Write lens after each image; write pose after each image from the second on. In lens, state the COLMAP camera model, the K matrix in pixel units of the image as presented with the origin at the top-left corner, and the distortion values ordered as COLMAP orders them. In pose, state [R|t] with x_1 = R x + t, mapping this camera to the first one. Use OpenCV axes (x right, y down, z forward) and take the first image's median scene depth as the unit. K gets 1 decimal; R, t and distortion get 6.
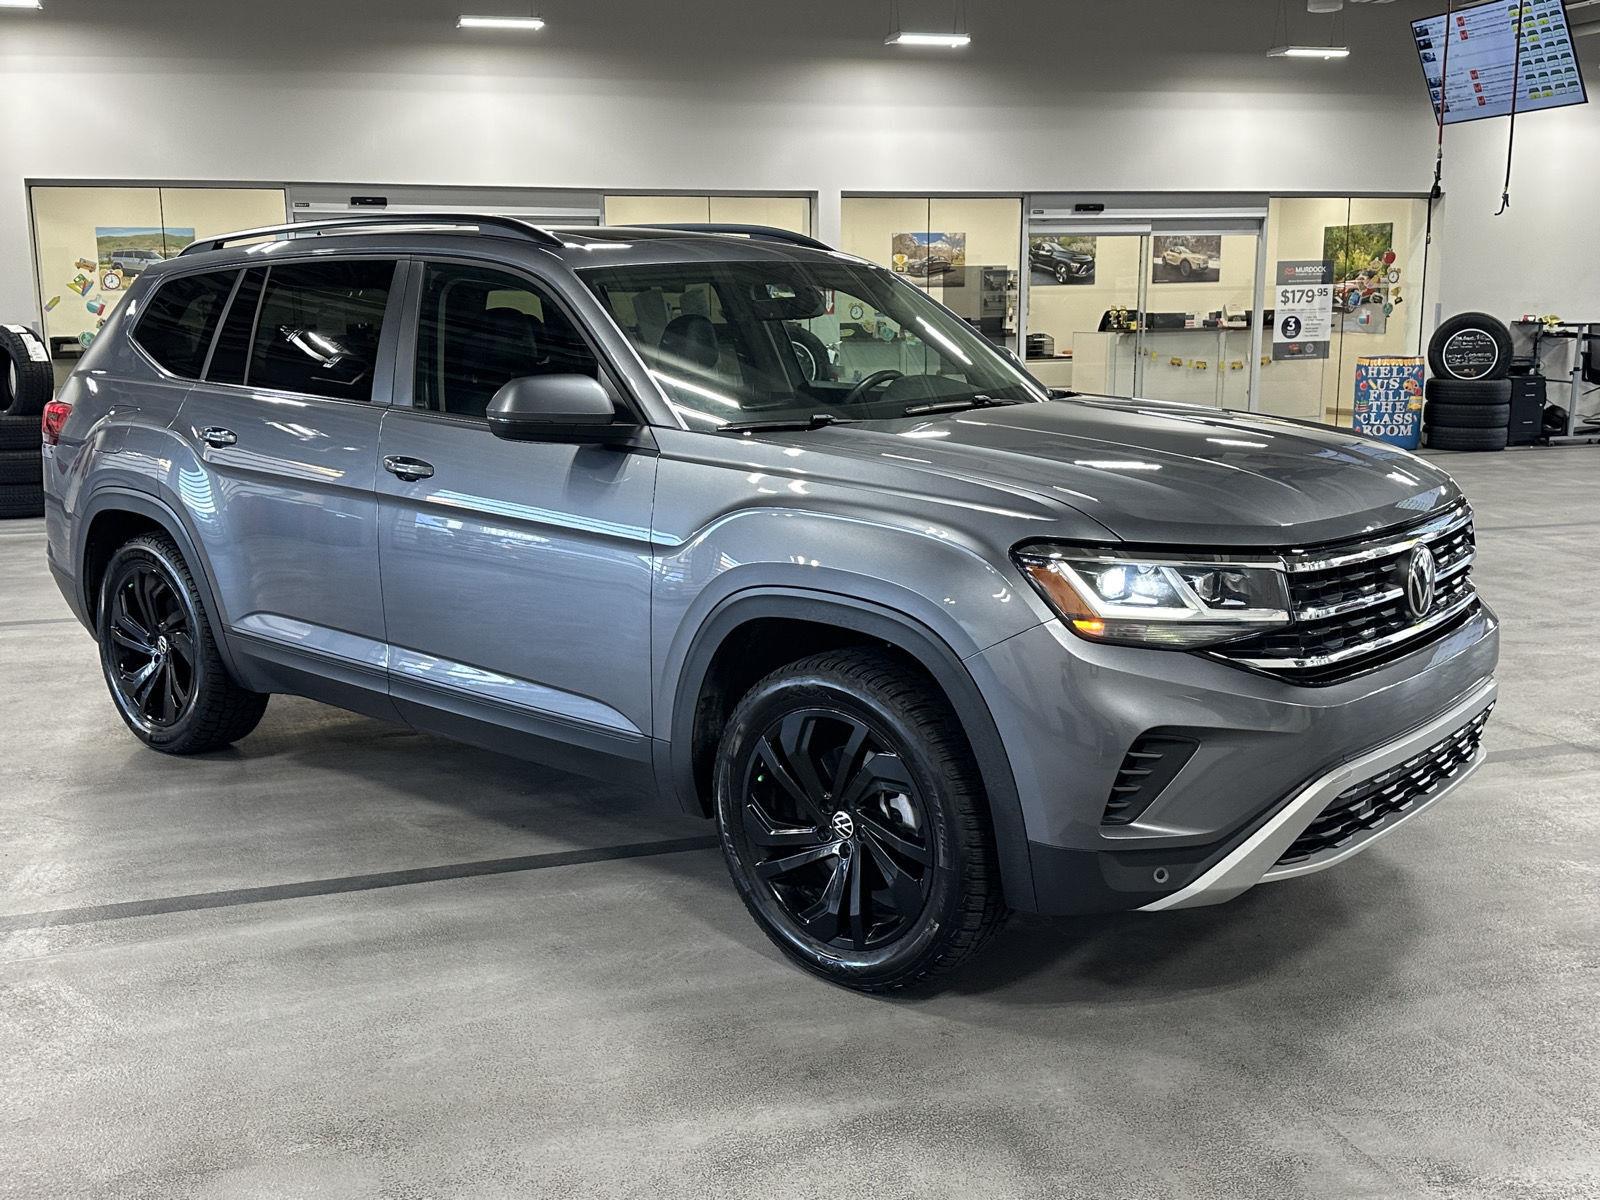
lens RADIAL K [[1577.6, 0, 783.2], [0, 1577.6, 597.1], [0, 0, 1]] dist [0.205260, -0.433234]
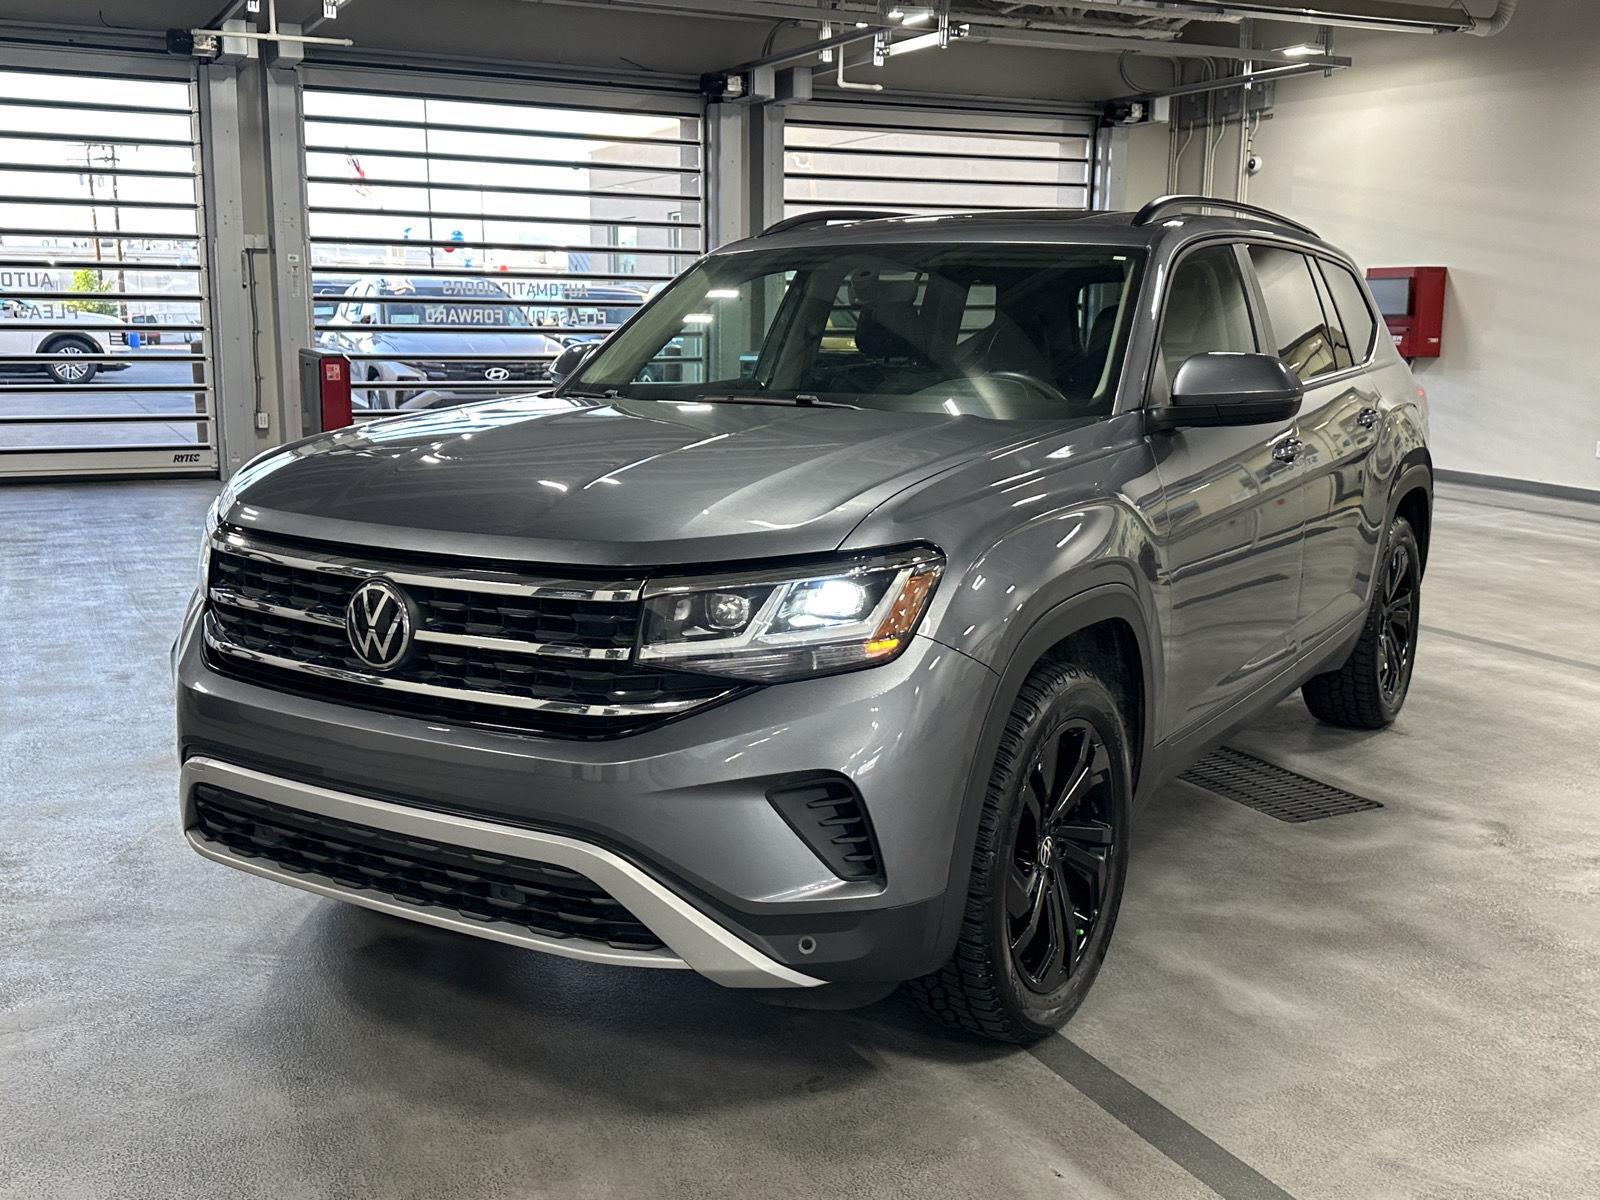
lens RADIAL K [[1578.9, 0, 781.6], [0, 1578.9, 588.6], [0, 0, 1]] dist [0.185736, -0.389884]
pose [[0.146159, 0.185463, -0.971721, 0.908719], [-0.196658, 0.968112, 0.155195, -0.145065], [0.969517, 0.168413, 0.177971, 0.792762]]
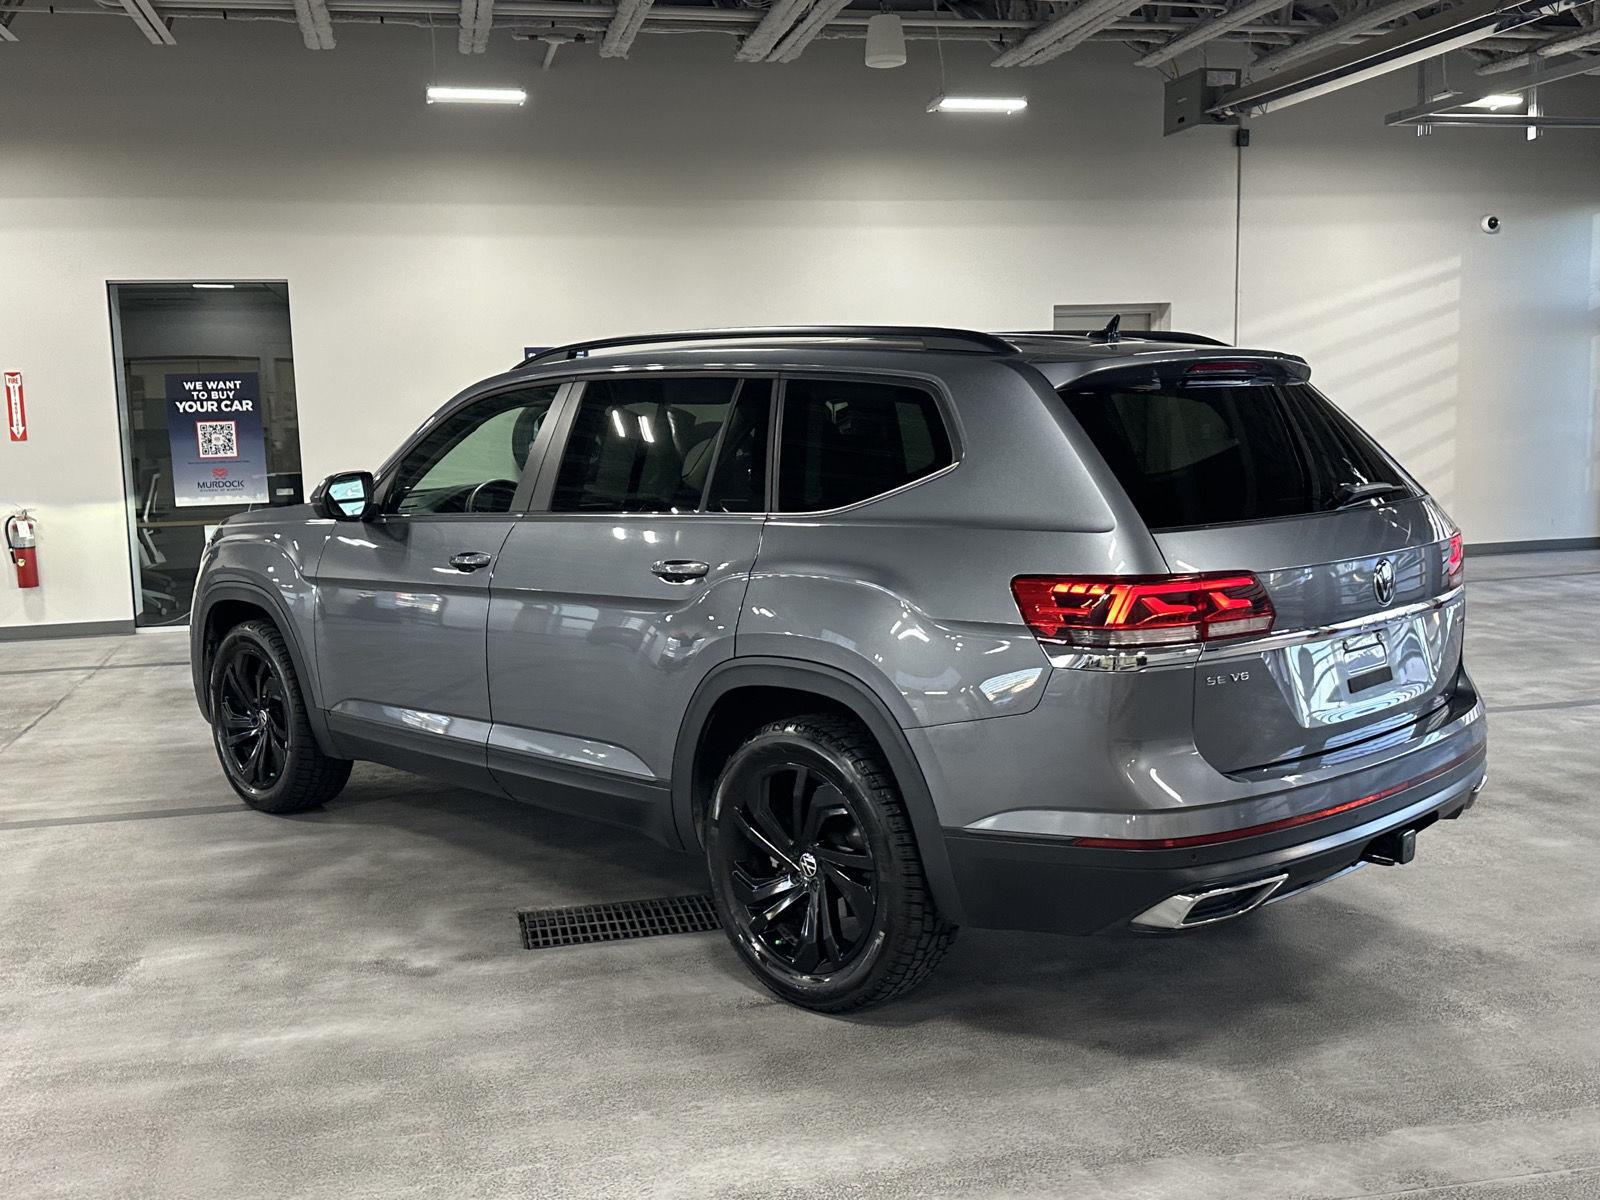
lens RADIAL K [[1569.2, 0, 792.8], [0, 1569.2, 609.5], [0, 0, 1]] dist [0.206792, -0.473673]
pose [[-0.996616, 0.026173, 0.077922, -0.254710], [0.049658, 0.947125, 0.316999, -0.432469], [-0.065506, 0.319796, -0.945219, 2.227559]]
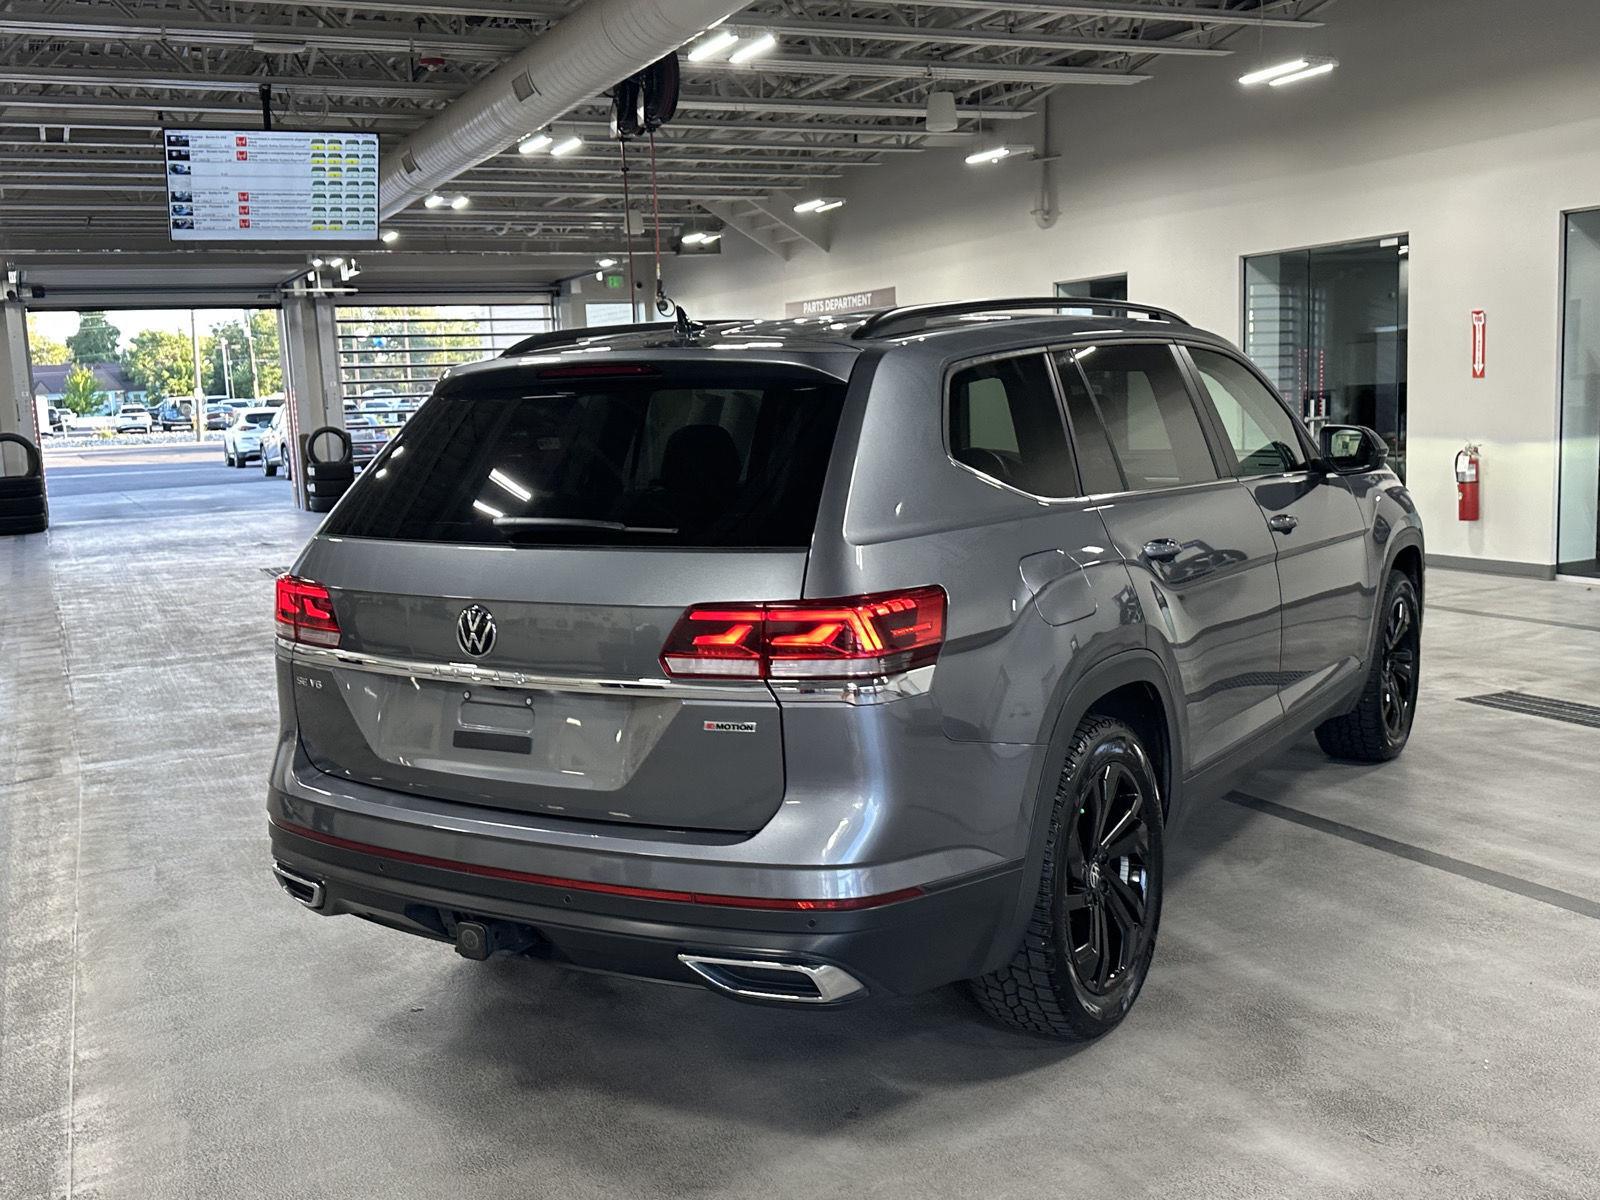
lens RADIAL K [[1569.2, 0, 792.8], [0, 1569.2, 609.5], [0, 0, 1]] dist [0.206792, -0.473673]
pose [[-0.142662, -0.122238, 0.982194, -1.200048], [0.229192, 0.961293, 0.152926, -0.252181], [-0.962870, 0.246928, -0.109124, 1.362357]]
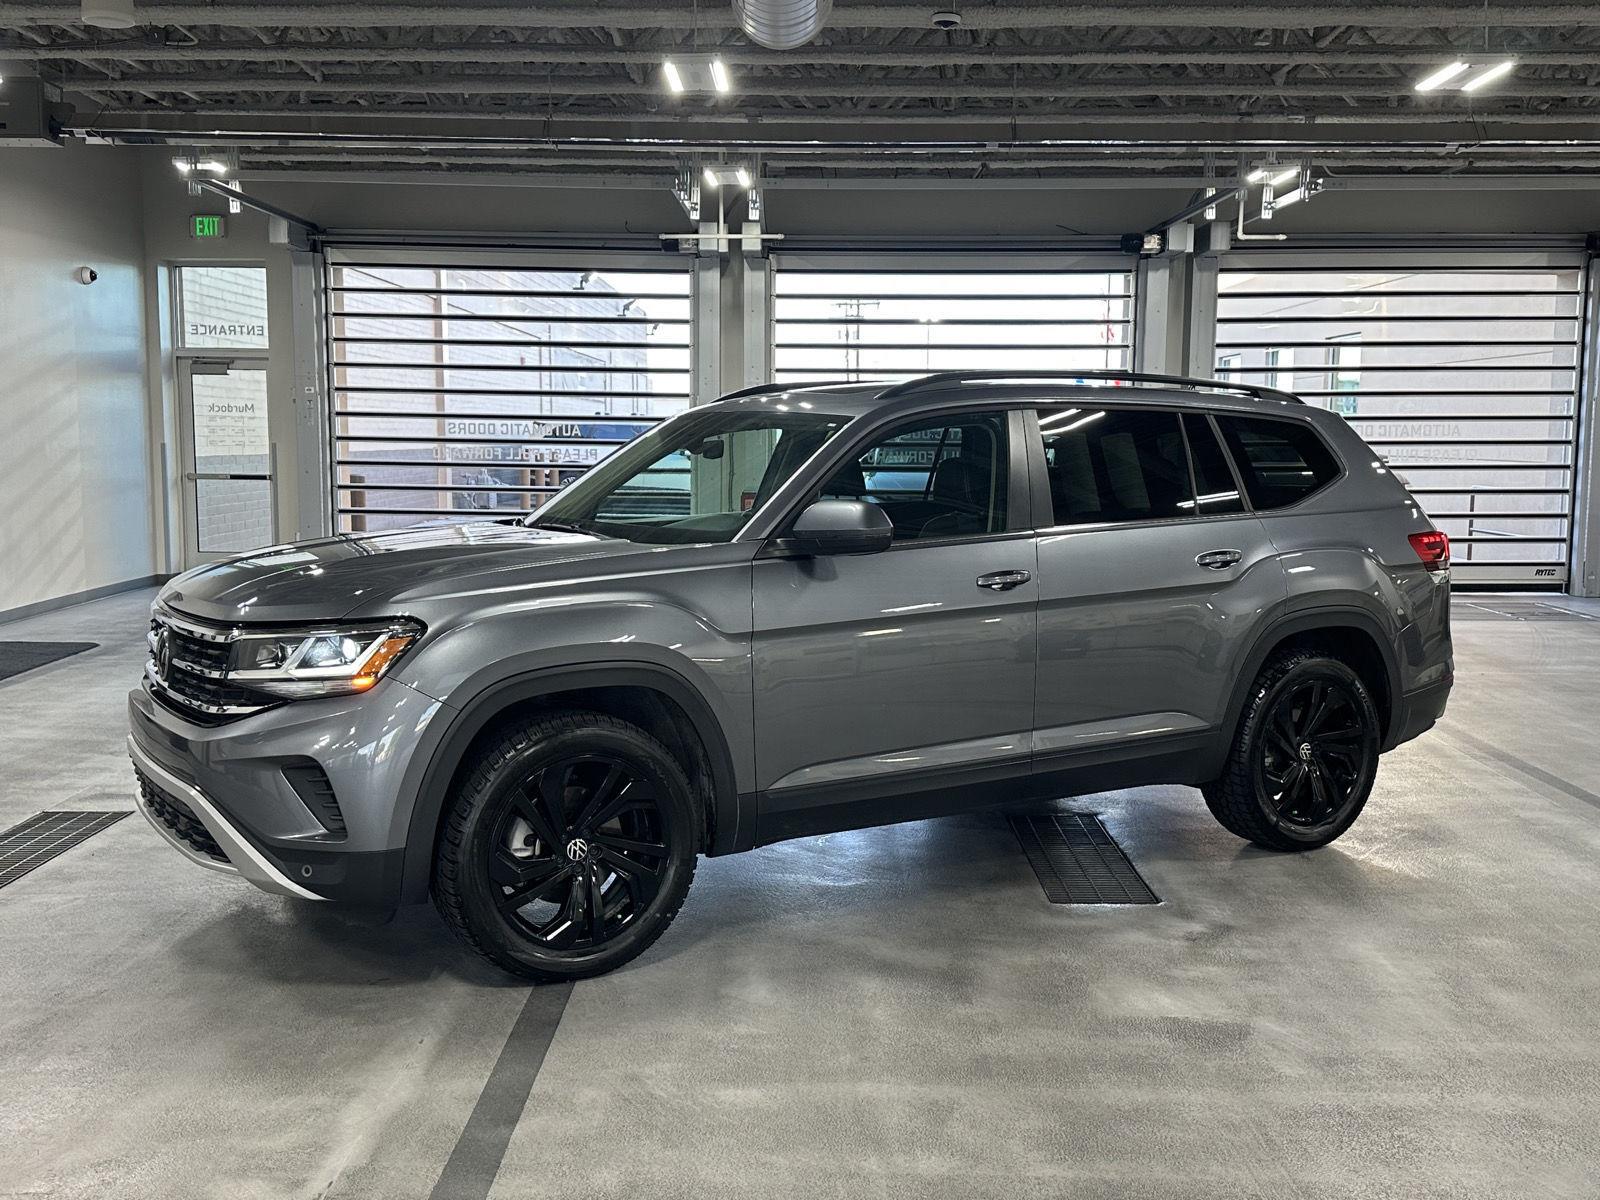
lens RADIAL K [[1569.2, 0, 792.8], [0, 1569.2, 609.5], [0, 0, 1]] dist [0.206792, -0.473673]
pose [[-0.302731, 0.114993, -0.946113, 1.121390], [-0.182686, 0.967286, 0.176022, -0.281200], [0.935403, 0.226129, -0.271820, 1.387551]]
